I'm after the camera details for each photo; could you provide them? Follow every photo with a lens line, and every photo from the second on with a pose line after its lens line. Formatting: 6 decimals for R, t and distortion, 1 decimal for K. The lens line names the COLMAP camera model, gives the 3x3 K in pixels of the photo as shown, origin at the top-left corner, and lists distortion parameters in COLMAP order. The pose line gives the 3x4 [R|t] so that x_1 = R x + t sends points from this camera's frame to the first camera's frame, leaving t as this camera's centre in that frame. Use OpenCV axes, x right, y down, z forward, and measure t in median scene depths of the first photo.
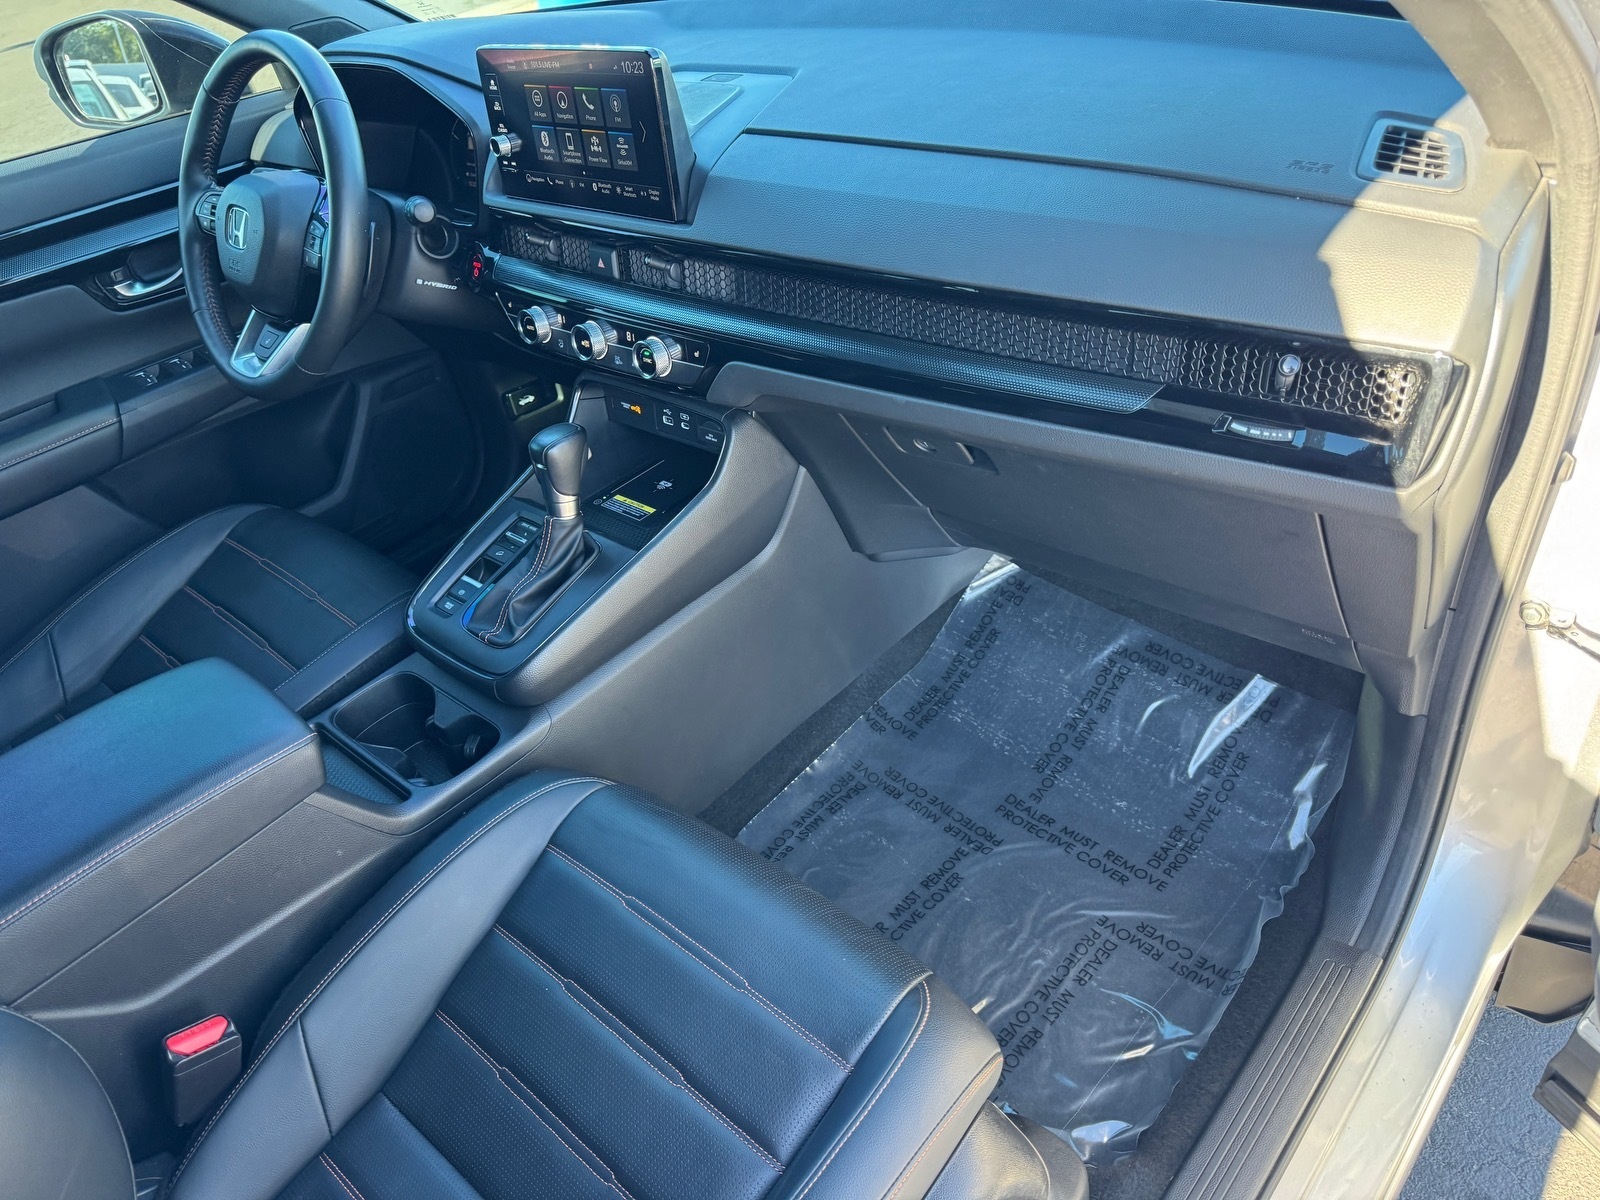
lens RADIAL K [[1136.5, 0, 800.0], [0, 1136.5, 600.0], [0, 0, 1]] dist [0.099466, -0.199484]
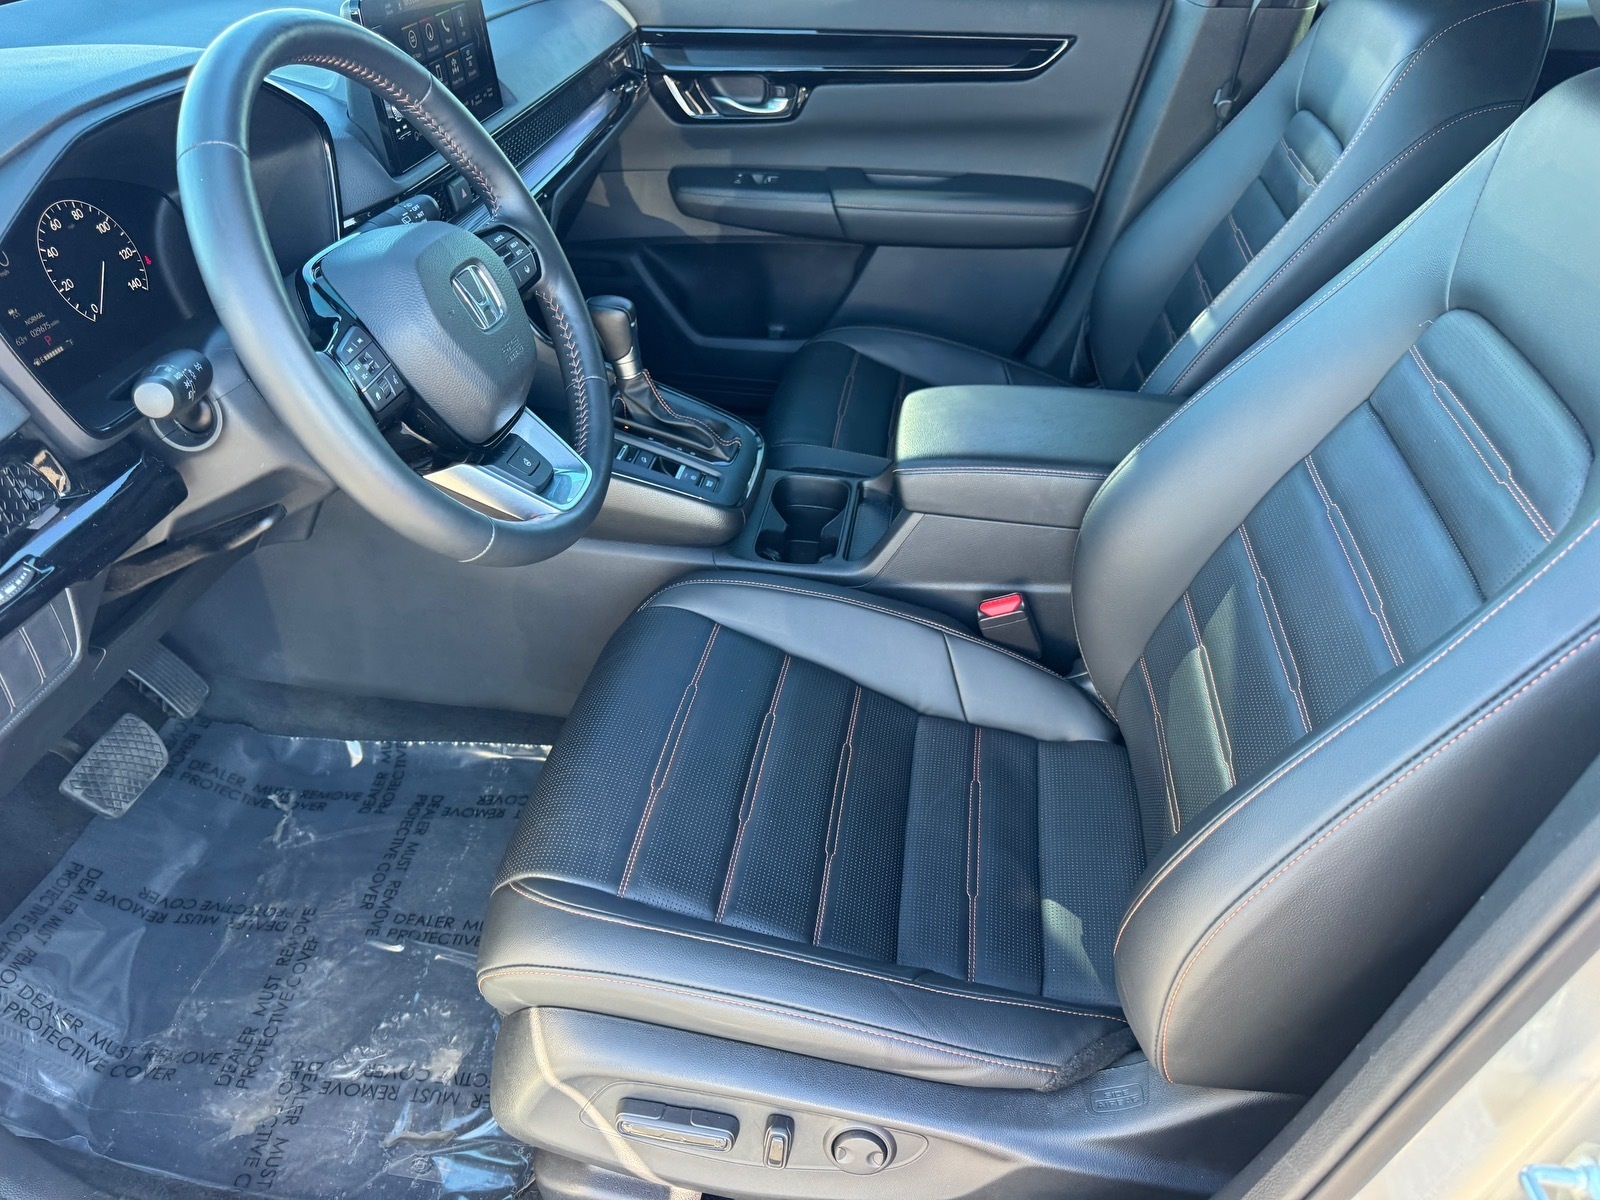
lens RADIAL K [[1141.0, 0, 800.0], [0, 1141.0, 600.0], [0, 0, 1]] dist [0.064450, -0.070839]
pose [[-0.568503, -0.351627, 0.743749, -1.239400], [0.532407, 0.531958, 0.658456, -0.620889], [-0.627174, 0.770311, -0.115211, 1.213464]]
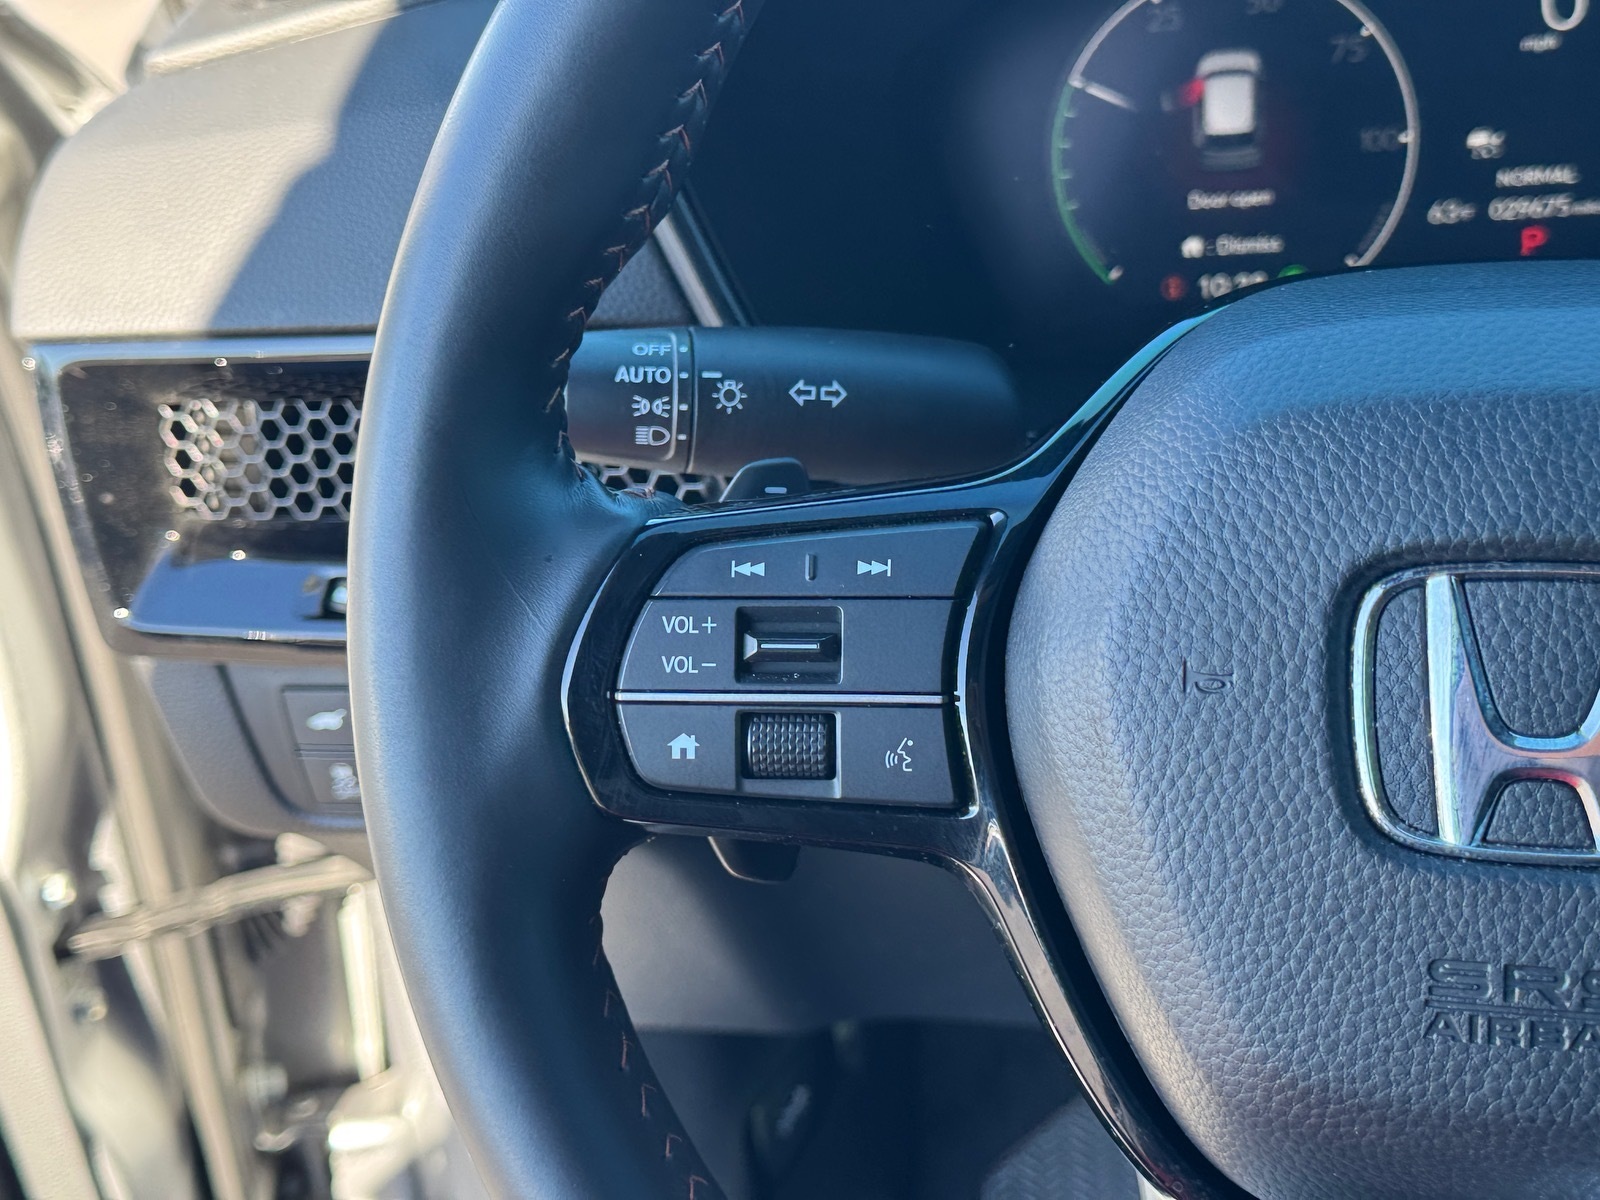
lens RADIAL K [[2307.2, 0, 796.7], [0, 2307.2, 619.5], [0, 0, 1]] dist [0.228984, -0.577089]
pose [[0.878809, -0.196914, 0.434649, -0.743712], [0.279416, 0.950743, -0.134220, -0.357179], [-0.386810, 0.239402, 0.890542, 0.887764]]
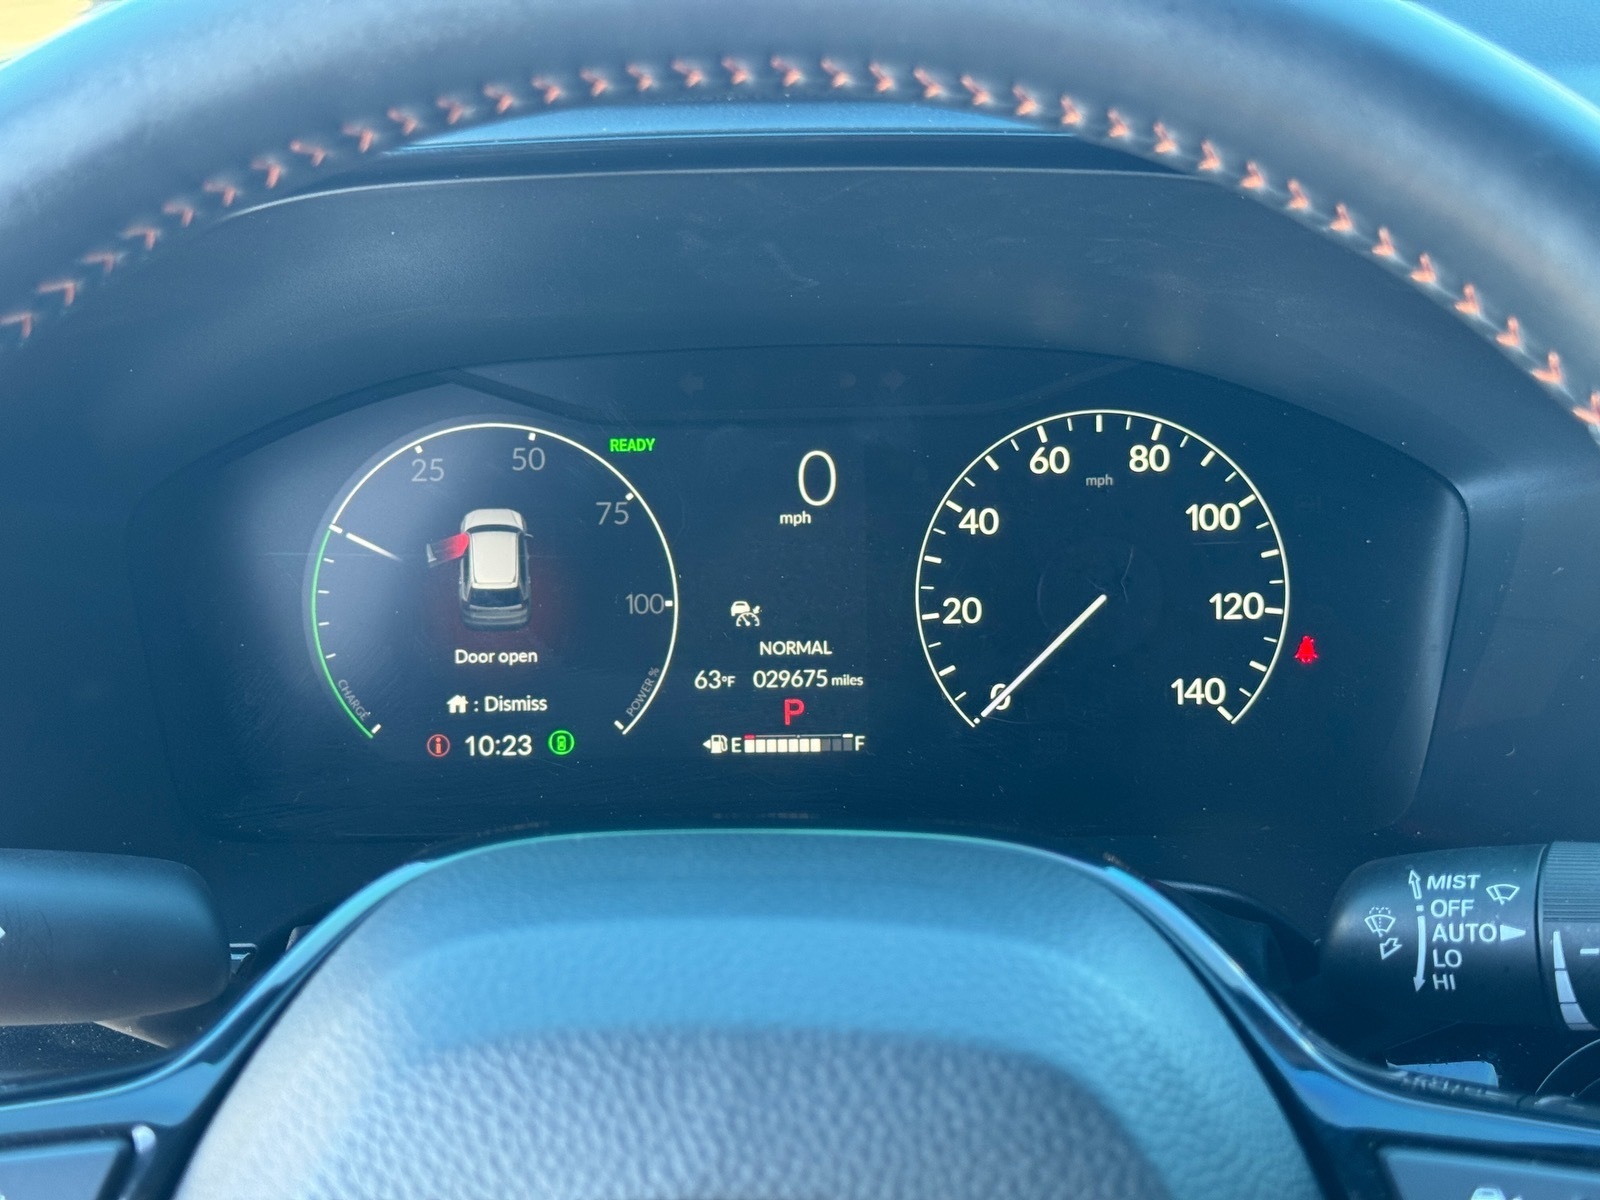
lens RADIAL K [[2307.2, 0, 796.7], [0, 2307.2, 619.5], [0, 0, 1]] dist [0.228984, -0.577089]
pose [[0.724979, -0.114070, 0.679260, -0.697332], [0.316560, 0.931044, -0.181514, -0.390305], [-0.611715, 0.346620, 0.711097, 0.898816]]
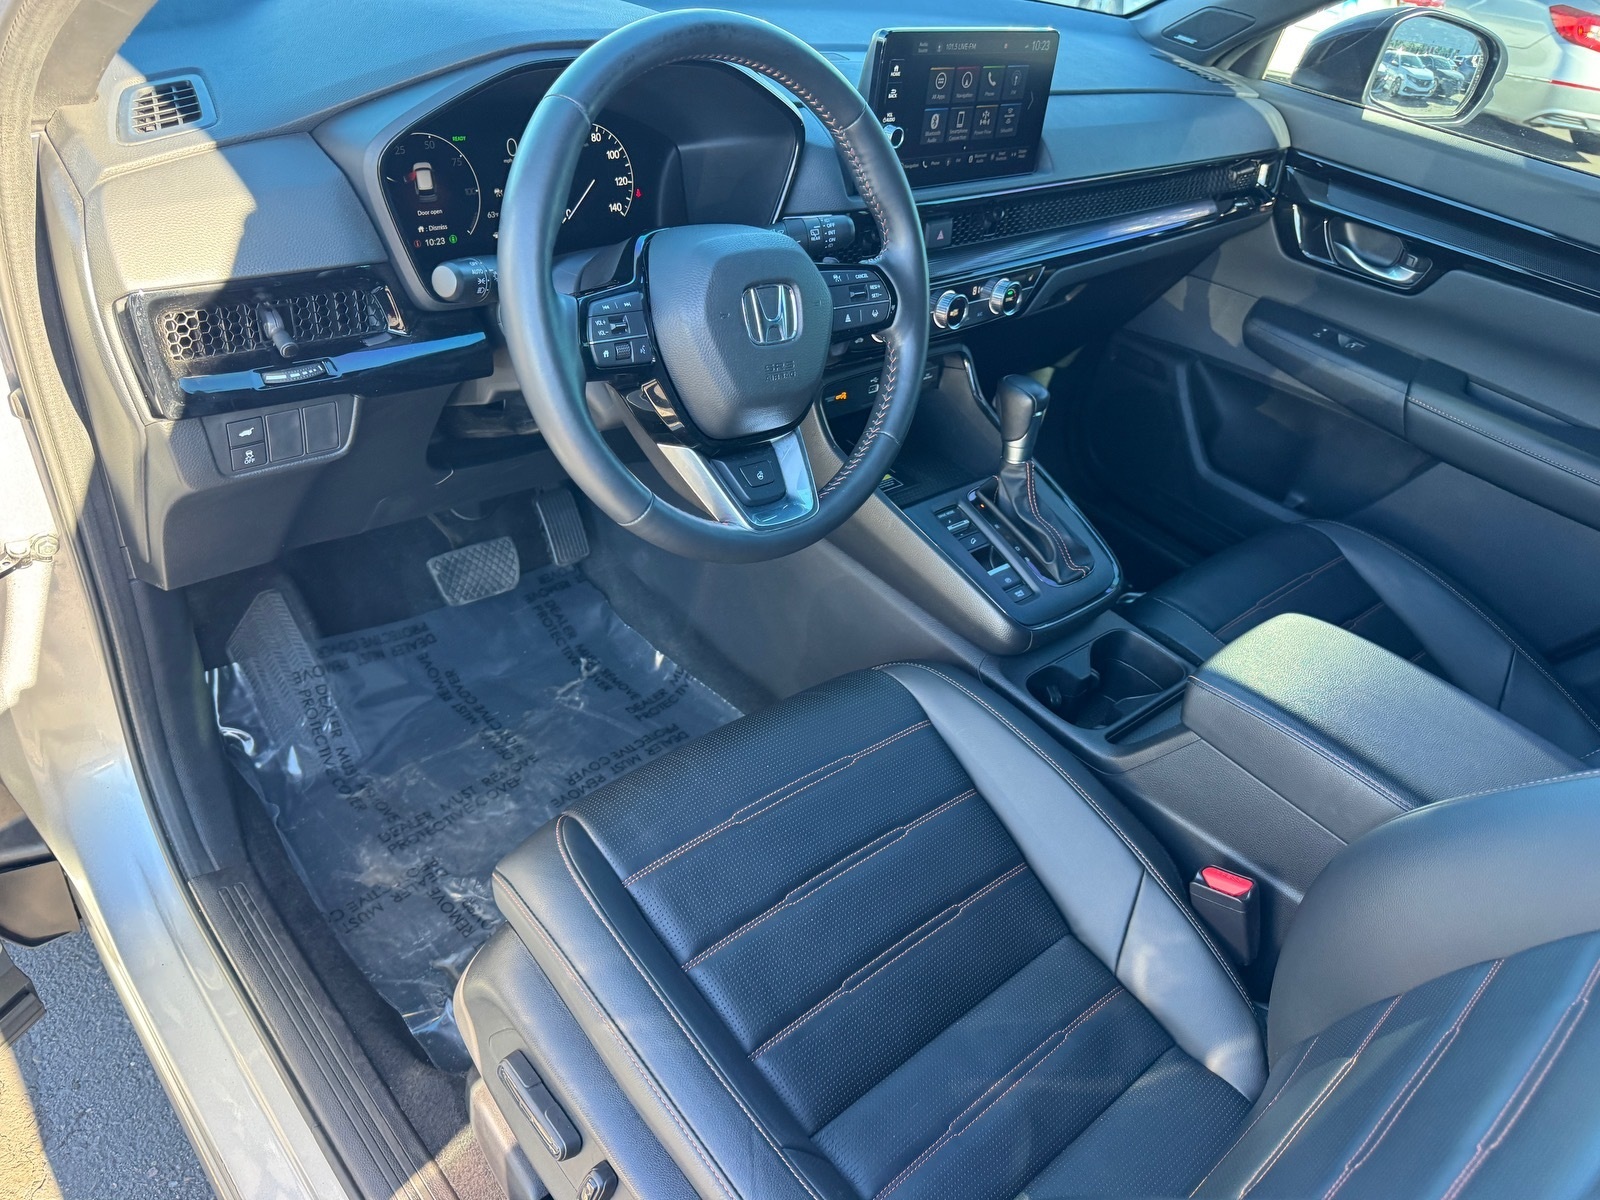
lens RADIAL K [[1136.5, 0, 800.0], [0, 1136.5, 600.0], [0, 0, 1]] dist [0.099466, -0.199484]
pose [[0.056853, -0.452824, 0.889786, -1.270941], [0.428102, 0.816193, 0.388018, -0.484570], [-0.901940, 0.358859, 0.240258, 0.984052]]
